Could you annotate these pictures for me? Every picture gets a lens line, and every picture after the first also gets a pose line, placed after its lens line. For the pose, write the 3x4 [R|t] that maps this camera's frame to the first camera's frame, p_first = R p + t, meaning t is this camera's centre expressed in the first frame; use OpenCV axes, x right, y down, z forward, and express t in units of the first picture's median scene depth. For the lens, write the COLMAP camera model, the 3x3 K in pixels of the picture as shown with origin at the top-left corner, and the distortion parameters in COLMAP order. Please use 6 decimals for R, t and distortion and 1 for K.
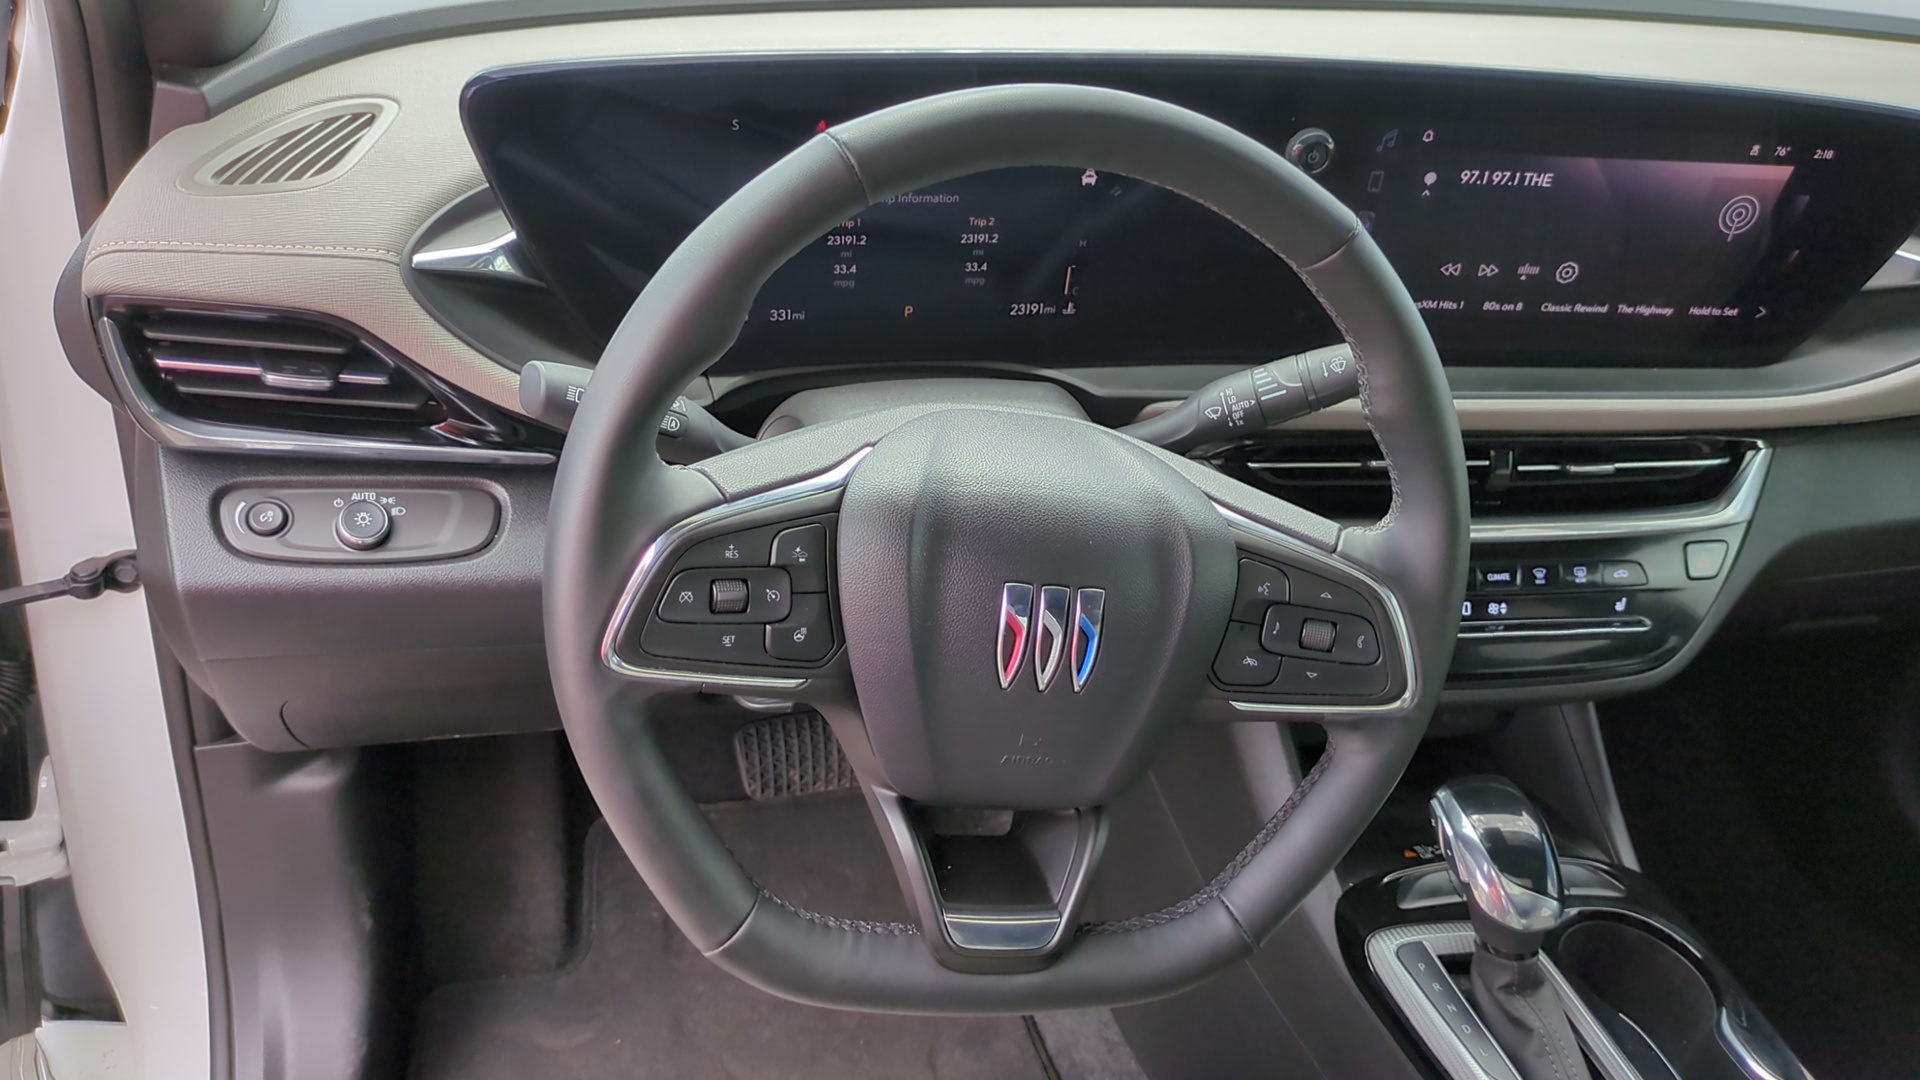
lens RADIAL K [[1622.0, 0, 959.4], [0, 1622.0, 550.8], [0, 0, 1]] dist [0.067733, -0.108802]
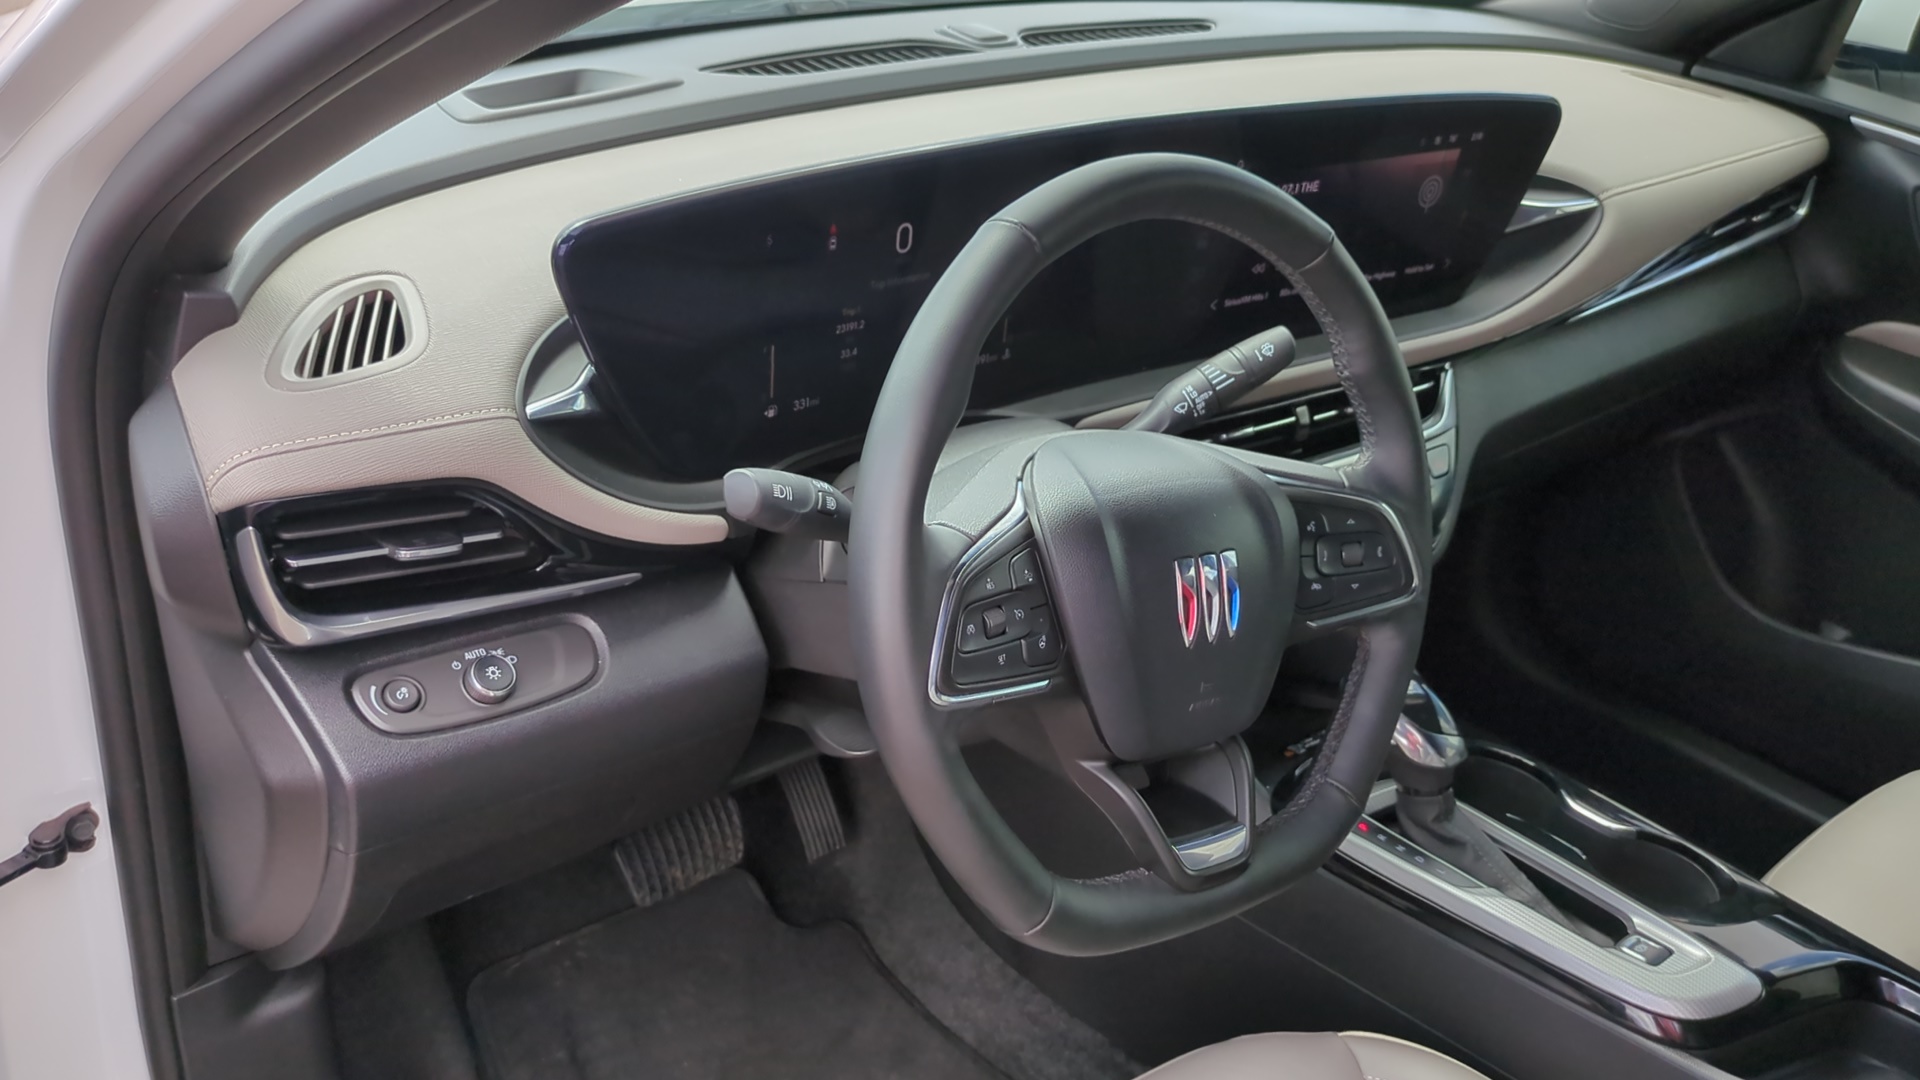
lens RADIAL K [[1622.0, 0, 959.4], [0, 1622.0, 550.8], [0, 0, 1]] dist [0.067733, -0.108802]
pose [[0.906125, -0.228121, 0.356227, -0.411421], [0.245057, 0.969506, -0.002491, -0.017907], [-0.344796, 0.089553, 0.934396, -0.059218]]
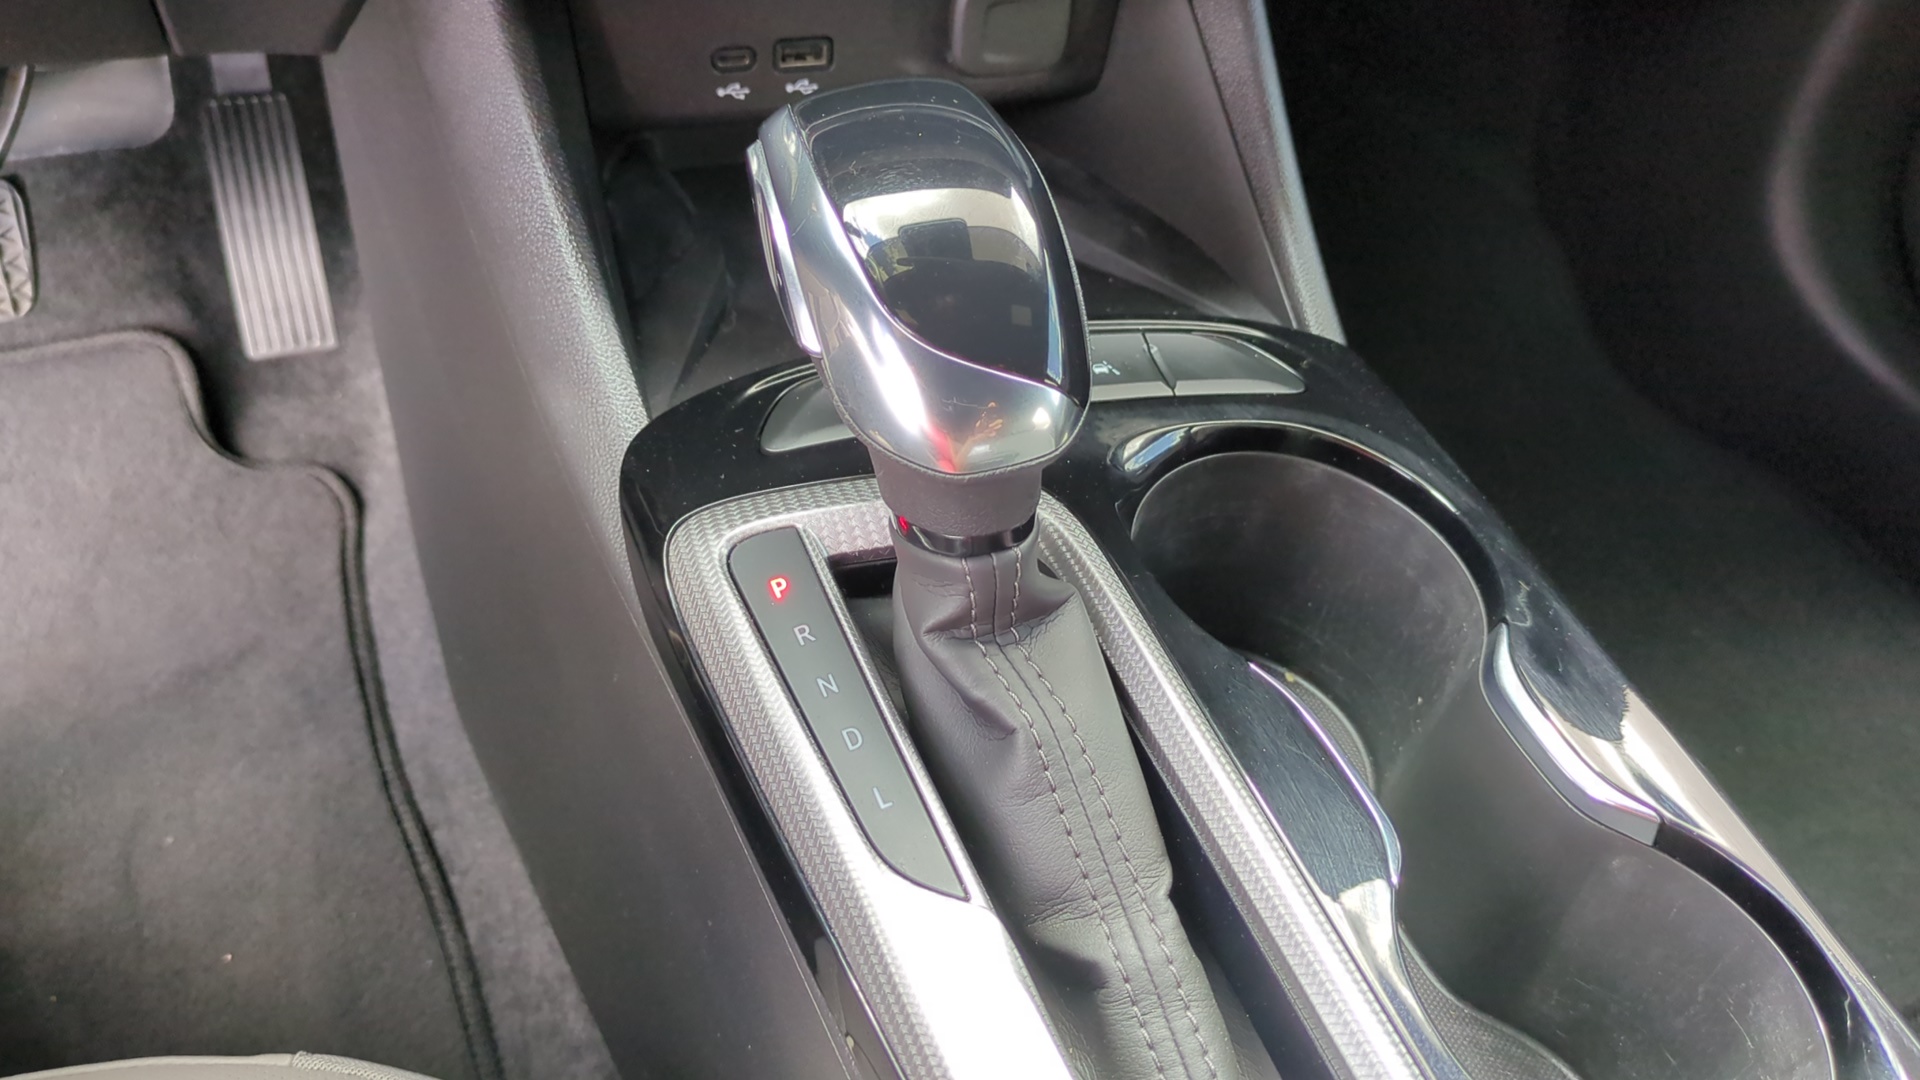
lens RADIAL K [[1622.0, 0, 959.4], [0, 1622.0, 550.8], [0, 0, 1]] dist [0.067733, -0.108802]
pose [[0.993797, -0.071988, 0.084770, 0.319270], [0.050038, 0.970157, 0.237258, 0.166752], [-0.099320, -0.231544, 0.967741, 0.665942]]
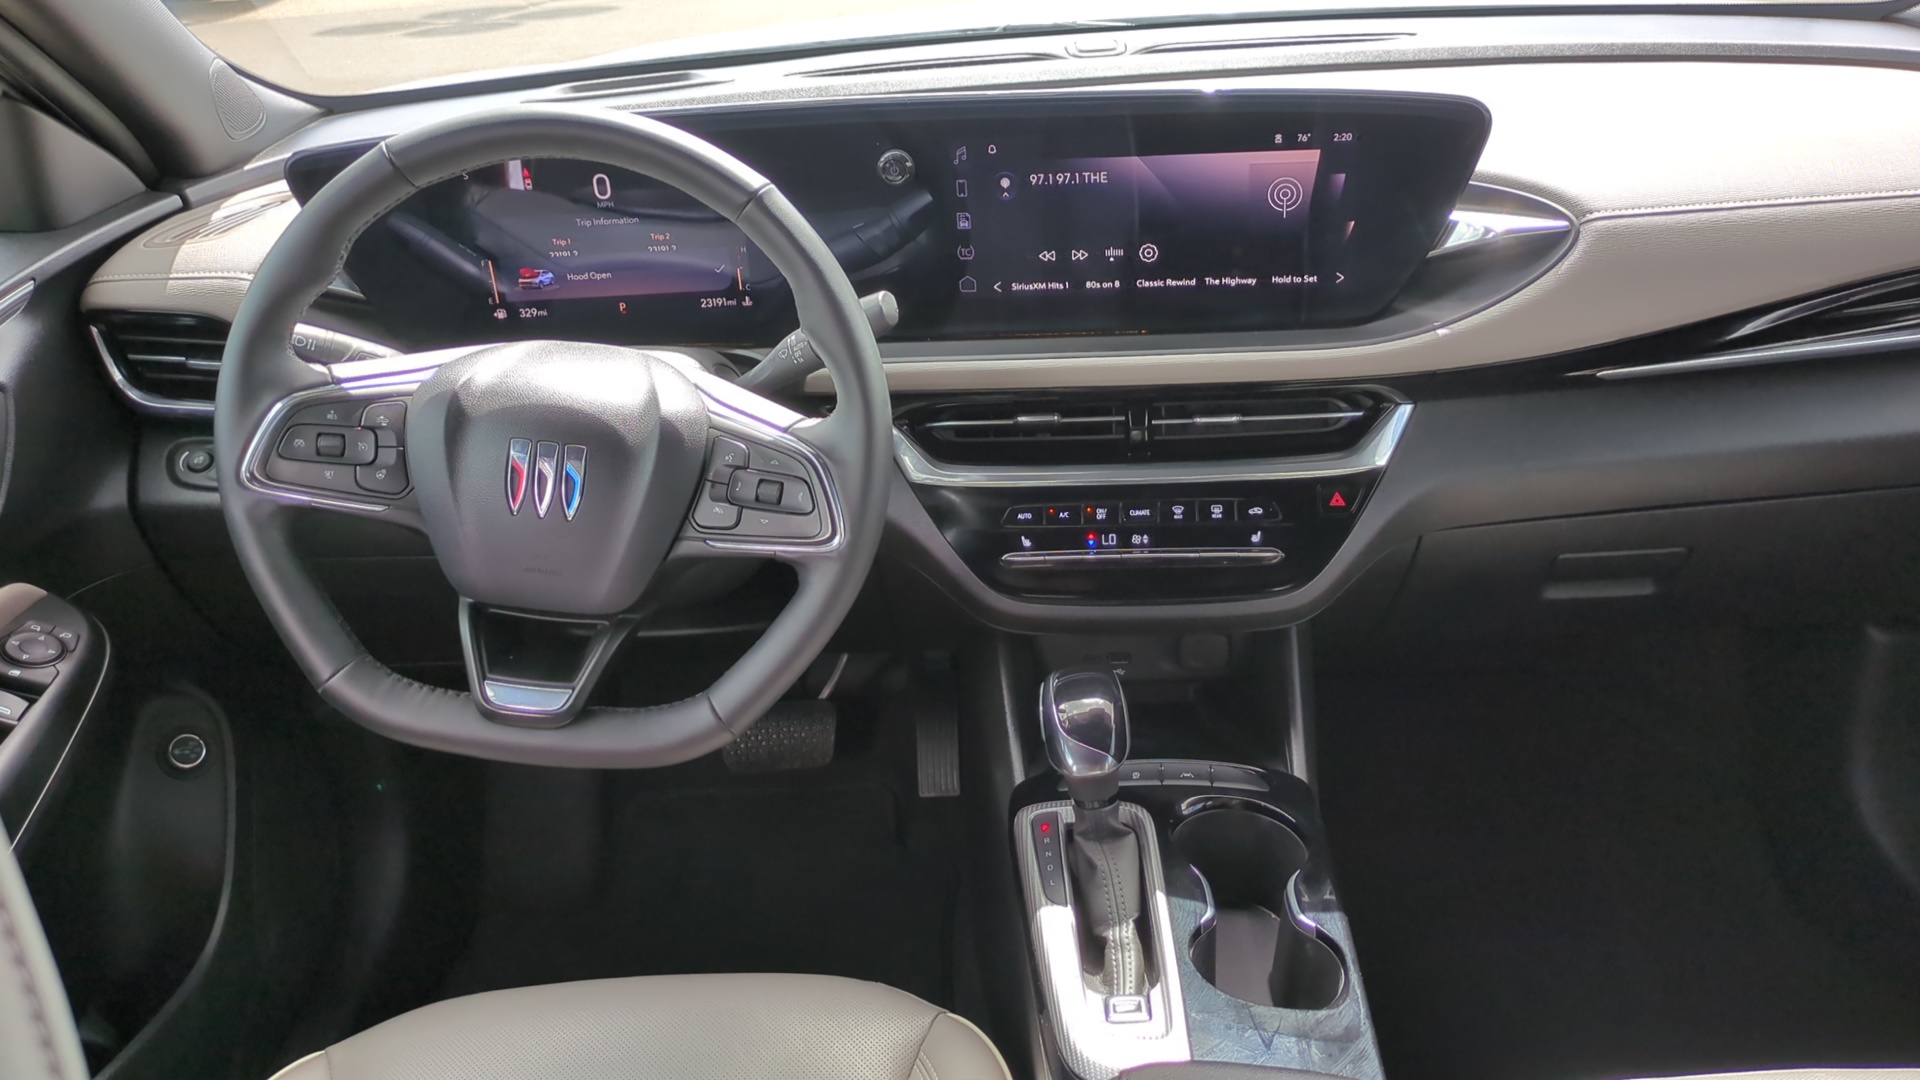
lens RADIAL K [[1622.0, 0, 959.4], [0, 1622.0, 550.8], [0, 0, 1]] dist [0.067733, -0.108802]
pose [[0.952719, -0.023272, -0.302960, 0.637727], [-0.014391, 0.992488, -0.121494, 0.214931], [0.303511, 0.120109, 0.945227, -0.182611]]
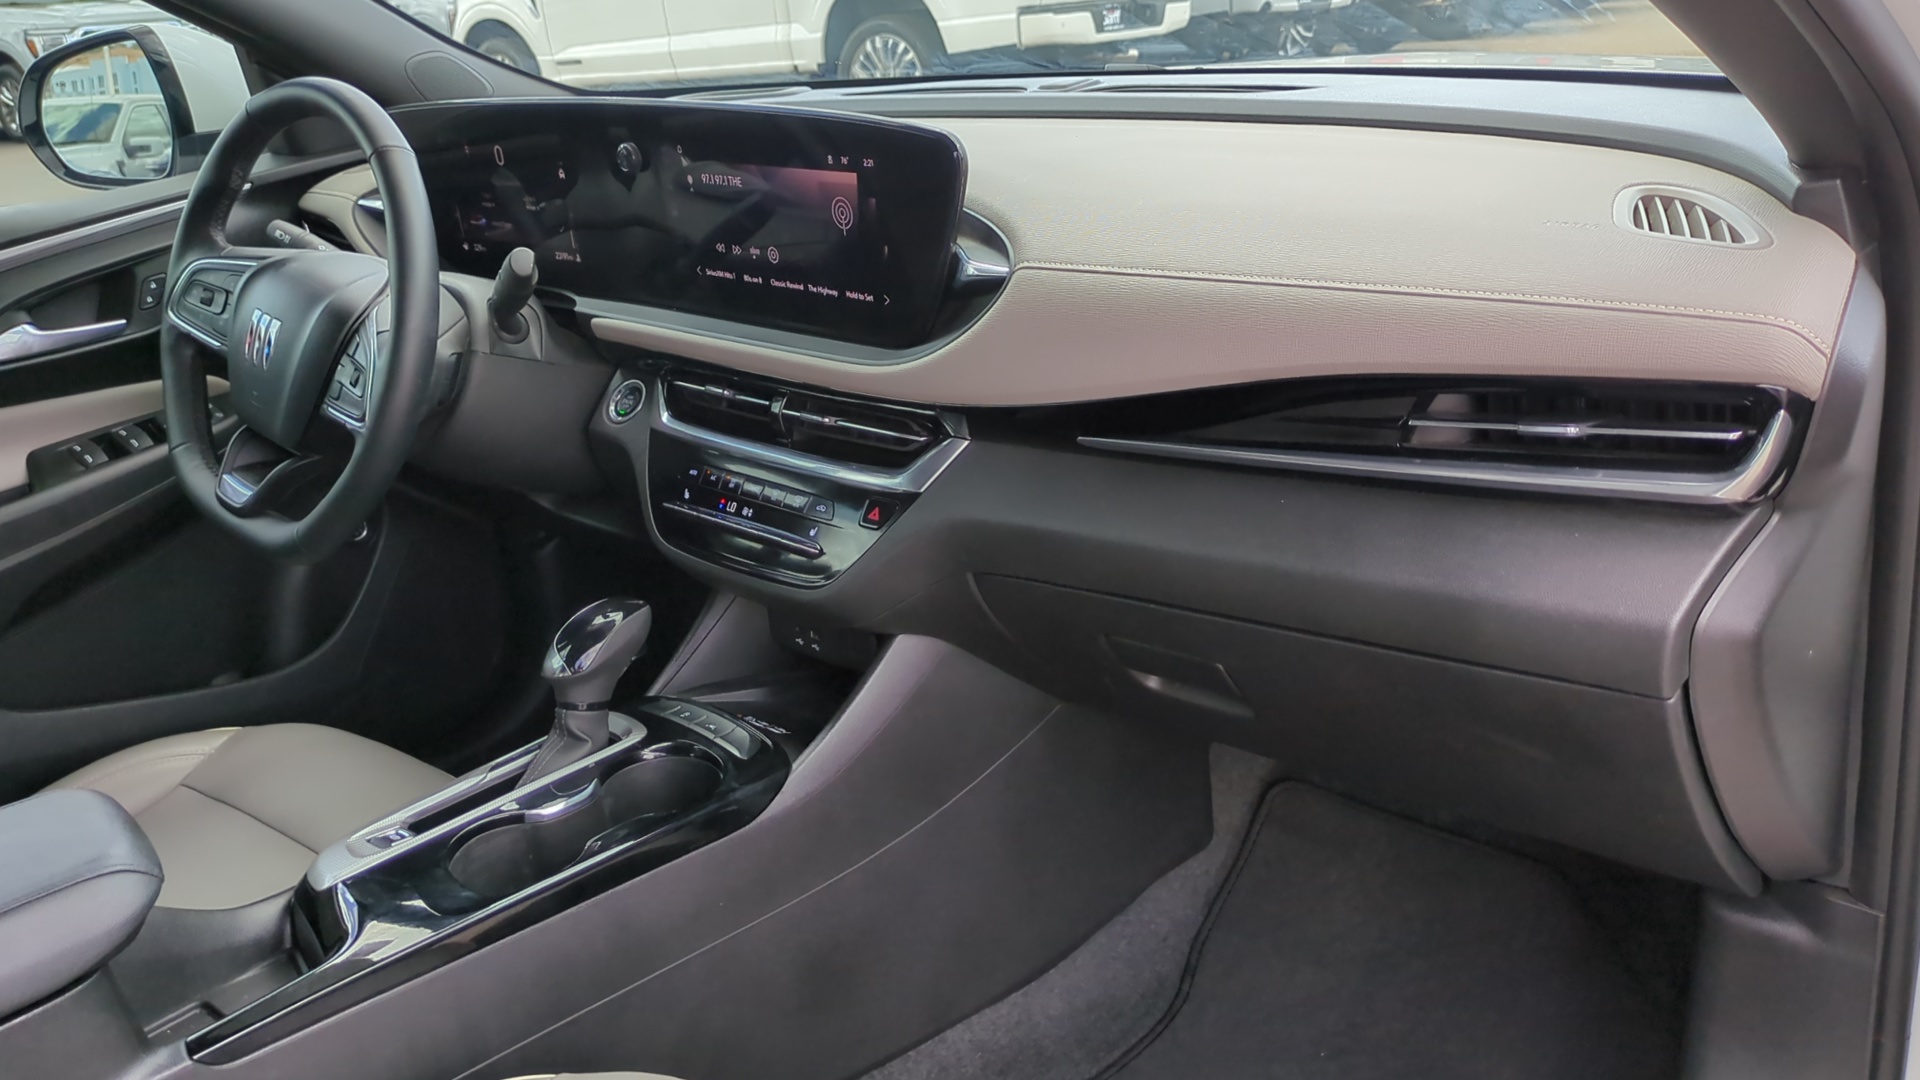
lens RADIAL K [[1622.0, 0, 959.4], [0, 1622.0, 550.8], [0, 0, 1]] dist [0.067733, -0.108802]
pose [[0.538995, 0.163942, -0.826201, 1.703223], [-0.324528, 0.945569, -0.024087, 0.046271], [0.777281, 0.281108, 0.562861, 0.457277]]
